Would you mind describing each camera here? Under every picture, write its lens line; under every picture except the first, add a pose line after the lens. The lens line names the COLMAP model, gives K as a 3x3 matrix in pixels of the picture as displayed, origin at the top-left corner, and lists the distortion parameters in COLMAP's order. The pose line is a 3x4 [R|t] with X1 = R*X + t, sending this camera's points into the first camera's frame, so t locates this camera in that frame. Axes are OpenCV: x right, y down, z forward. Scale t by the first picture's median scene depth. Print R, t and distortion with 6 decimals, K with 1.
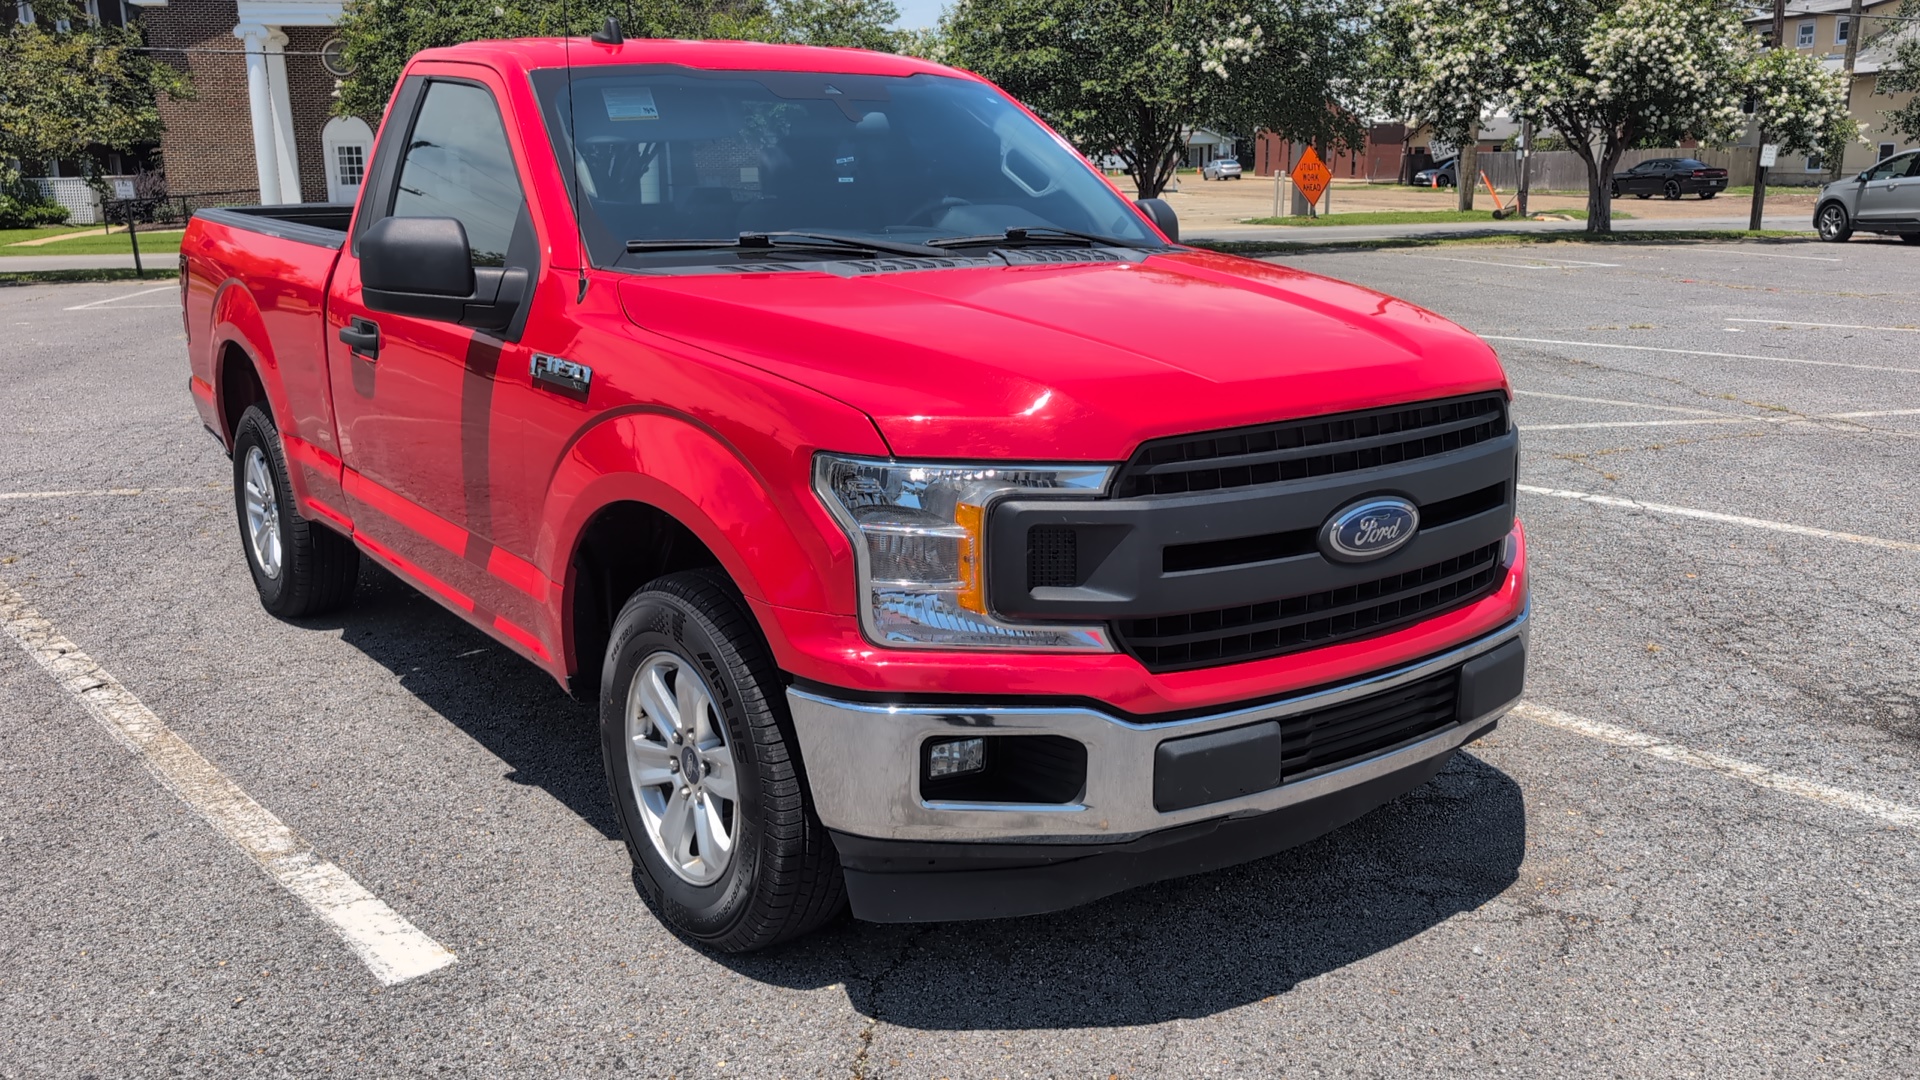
lens RADIAL K [[1614.0, 0, 982.4], [0, 1614.0, 534.2], [0, 0, 1]] dist [0.005762, -0.002200]
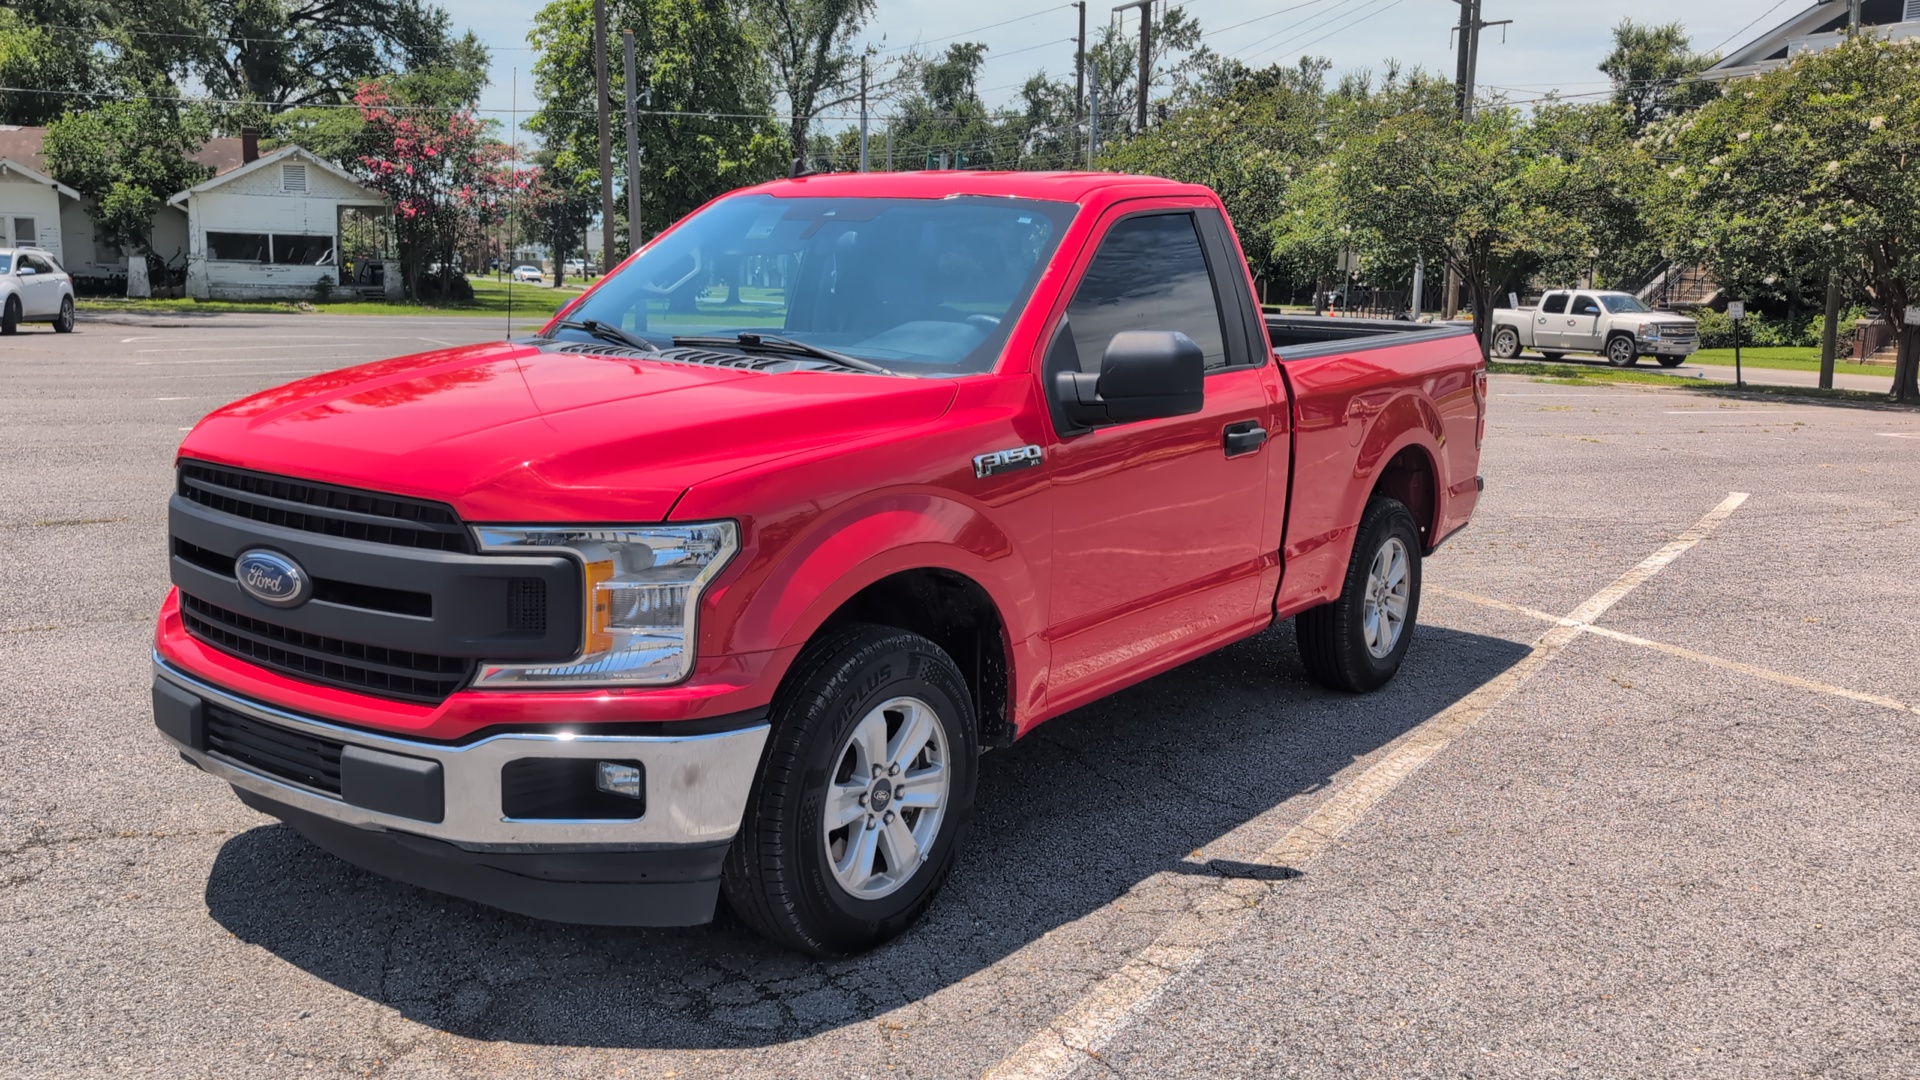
lens RADIAL K [[1606.5, 0, 968.2], [0, 1606.5, 545.1], [0, 0, 1]] dist [0.010945, -0.006572]
pose [[0.296800, 0.176818, -0.938427, 0.861110], [-0.243002, 0.964343, 0.104846, -0.157673], [0.923504, 0.196921, 0.329184, 0.629668]]
